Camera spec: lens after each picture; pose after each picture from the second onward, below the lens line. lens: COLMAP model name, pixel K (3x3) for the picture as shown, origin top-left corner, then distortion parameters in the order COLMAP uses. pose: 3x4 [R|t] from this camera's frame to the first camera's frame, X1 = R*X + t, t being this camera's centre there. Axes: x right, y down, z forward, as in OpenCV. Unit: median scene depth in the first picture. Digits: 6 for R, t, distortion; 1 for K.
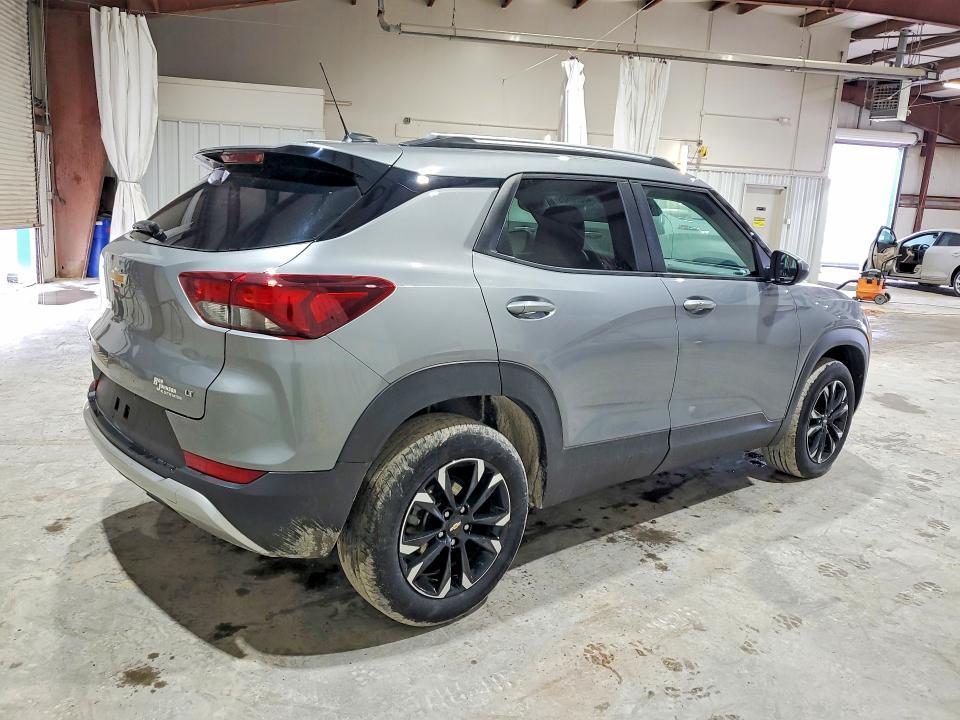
lens RADIAL K [[745.8, 0, 480.0], [0, 745.8, 360.0], [0, 0, 1]] dist [-0.006303, 0.061298]
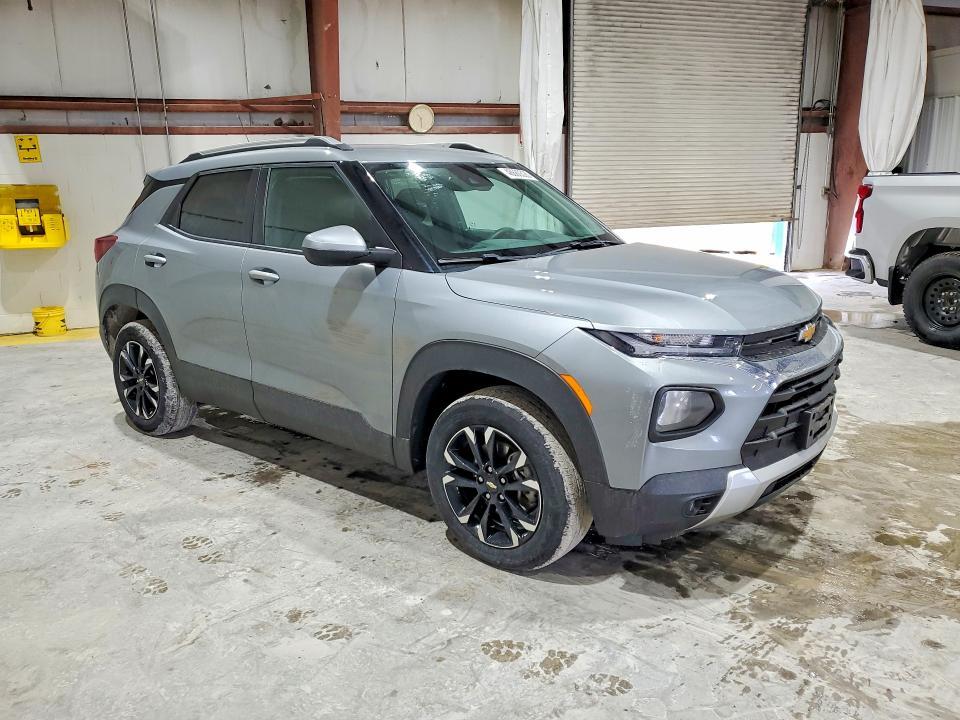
lens RADIAL K [[765.9, 0, 488.9], [0, 765.9, 360.7], [0, 0, 1]] dist [0.014087, 0.005843]
pose [[0.159259, 0.155432, -0.974924, 1.393782], [-0.157990, 0.978813, 0.130243, -0.145126], [0.974513, 0.133286, 0.180442, 1.077032]]
